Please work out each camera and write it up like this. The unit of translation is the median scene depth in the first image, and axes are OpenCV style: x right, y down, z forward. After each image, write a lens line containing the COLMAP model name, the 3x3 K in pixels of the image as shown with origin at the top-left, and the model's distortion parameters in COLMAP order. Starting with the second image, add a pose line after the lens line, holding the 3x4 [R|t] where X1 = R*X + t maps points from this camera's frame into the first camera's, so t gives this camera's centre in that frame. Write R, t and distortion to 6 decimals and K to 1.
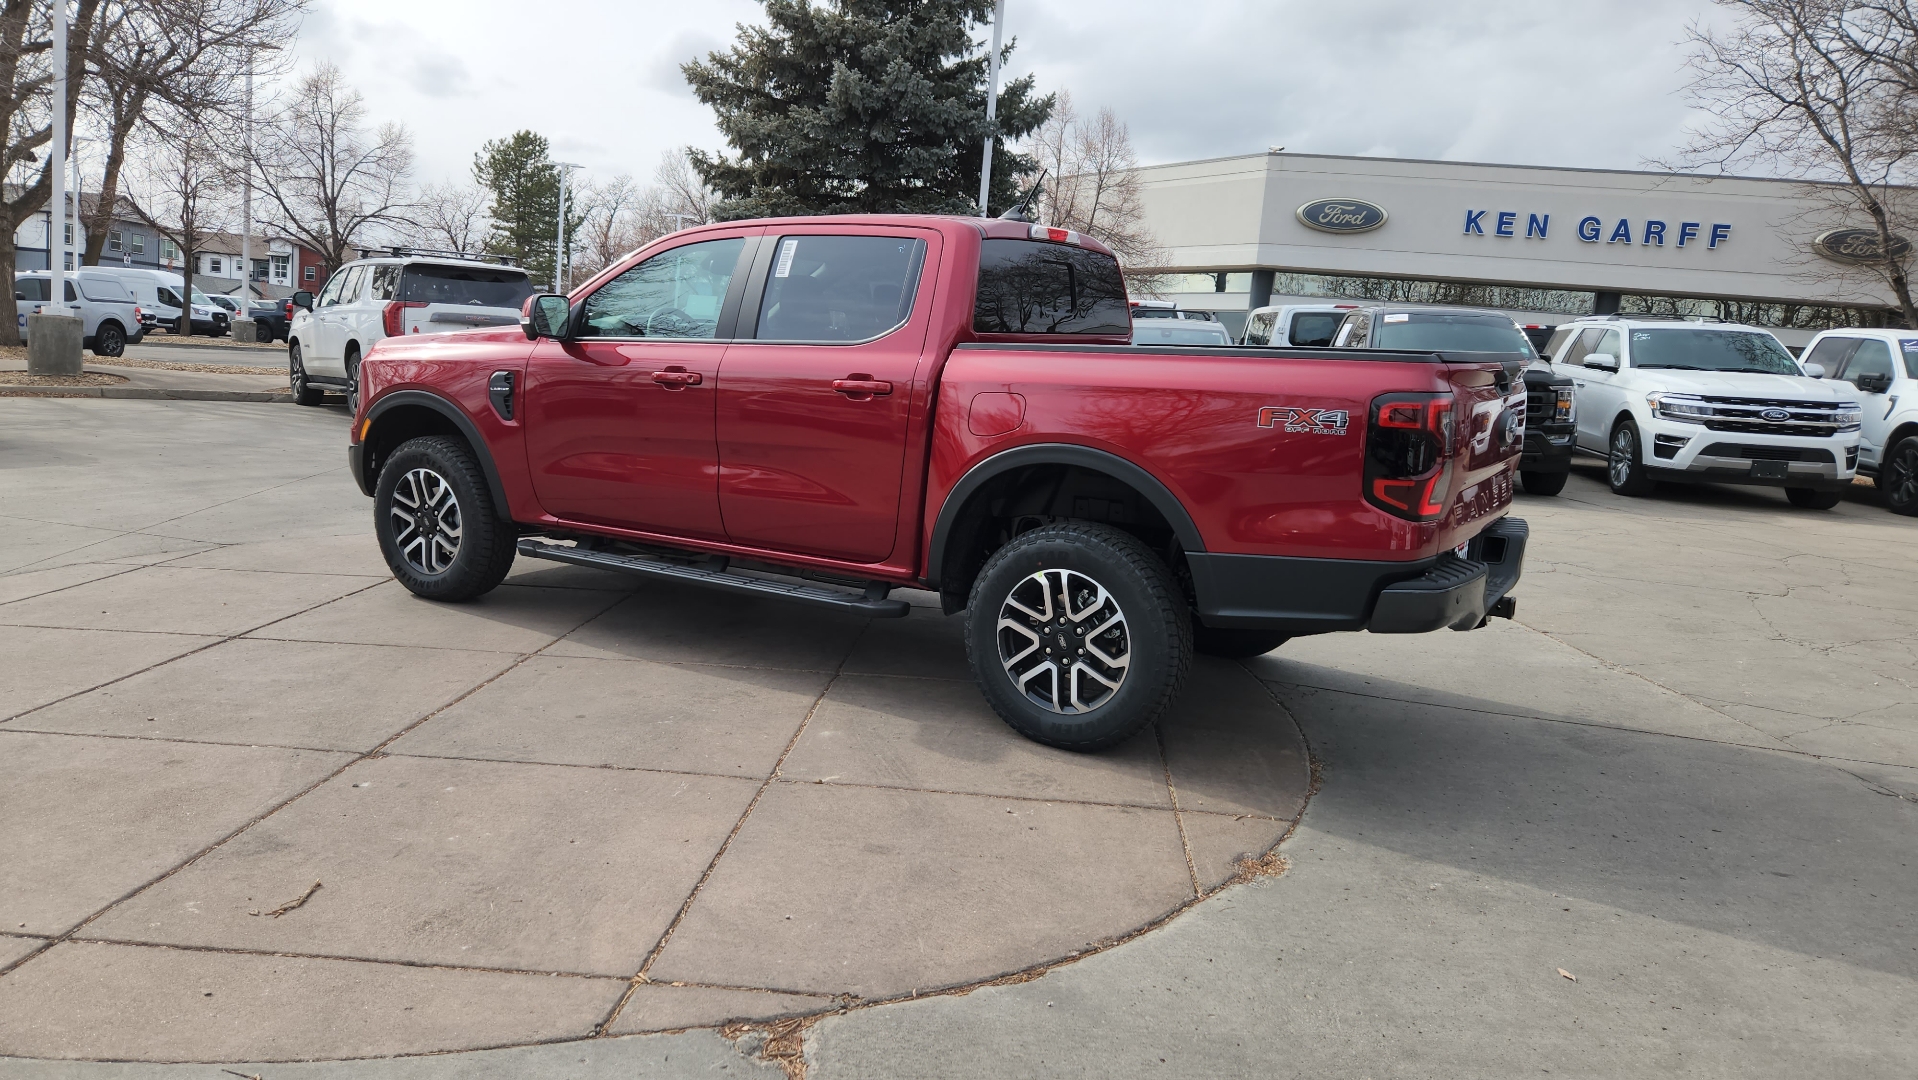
lens RADIAL K [[1277.2, 0, 906.8], [0, 1277.2, 528.5], [0, 0, 1]] dist [0.077452, -0.062745]
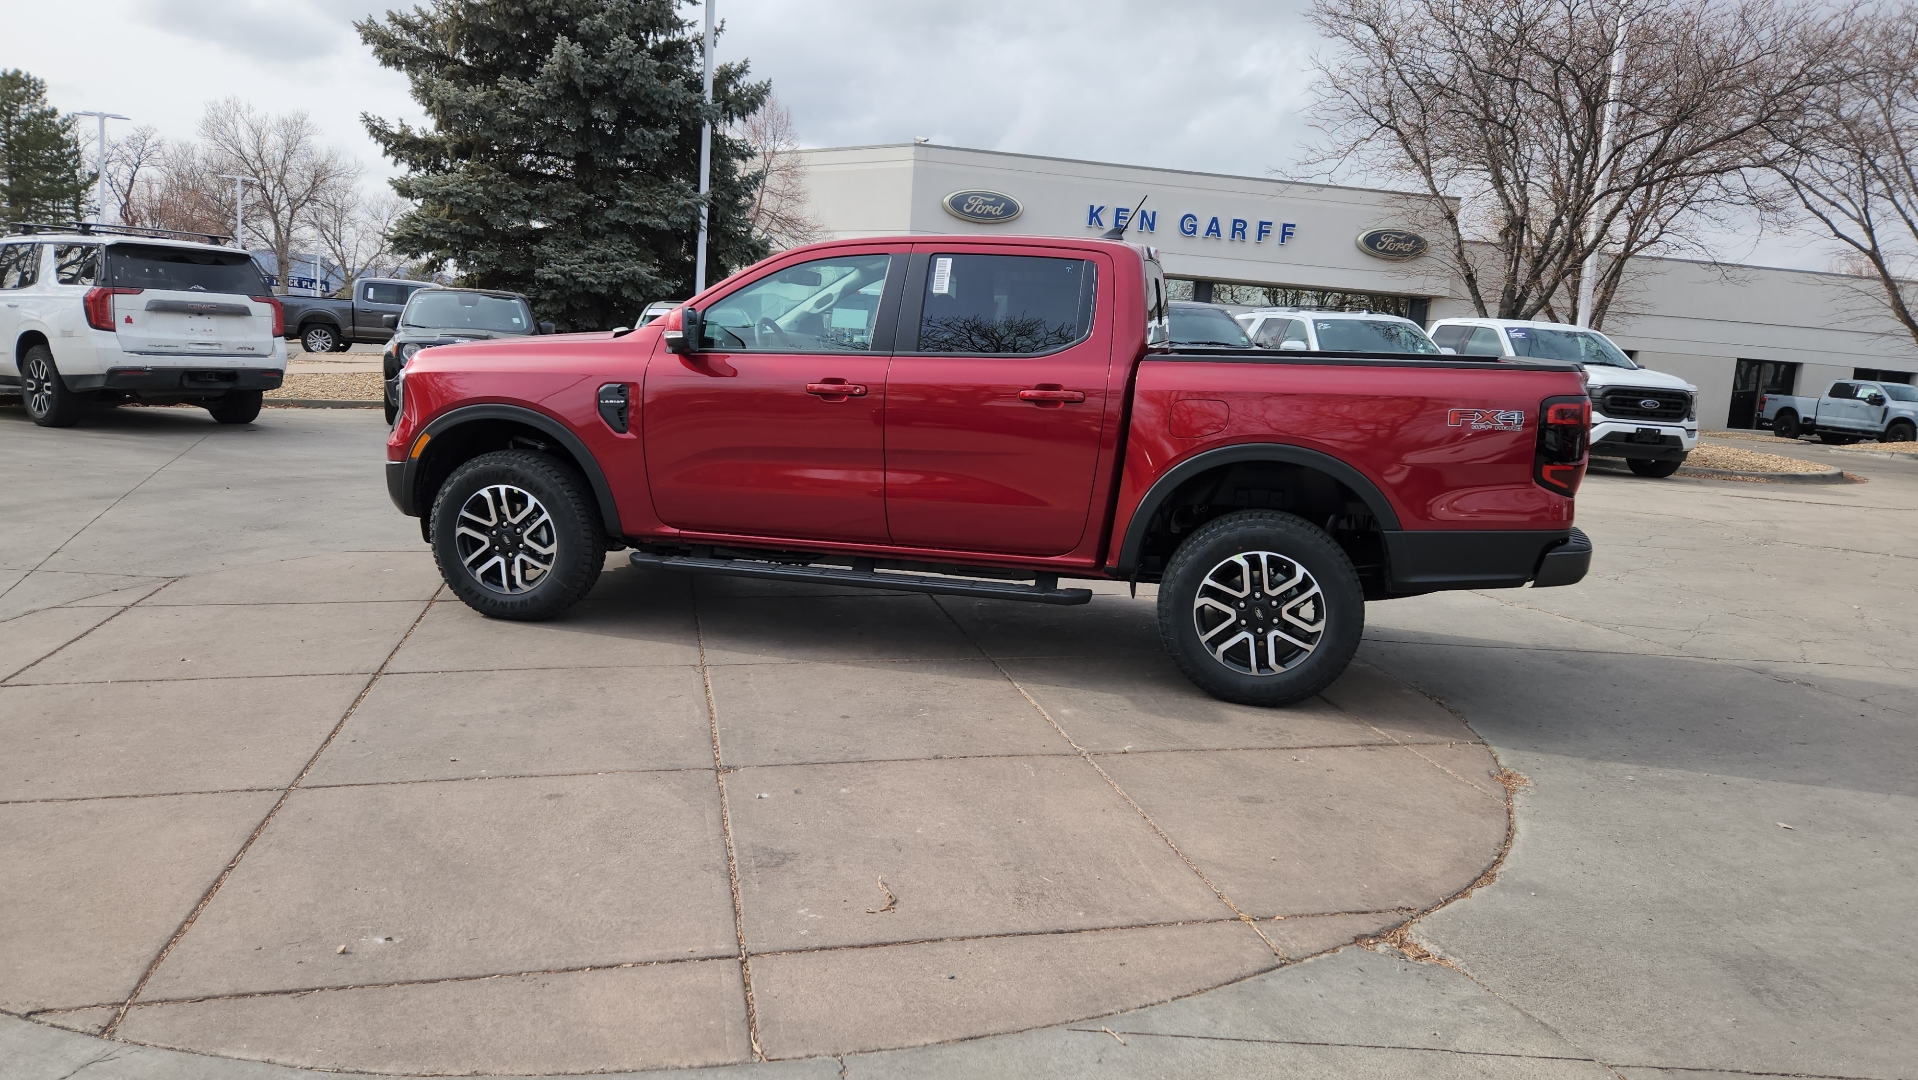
lens RADIAL K [[1283.0, 0, 916.7], [0, 1283.0, 543.6], [0, 0, 1]] dist [0.074801, -0.061364]
pose [[0.950892, -0.055324, 0.304540, -0.115157], [0.047091, 0.998301, 0.034320, -0.006508], [-0.305921, -0.018294, 0.951881, -0.003738]]
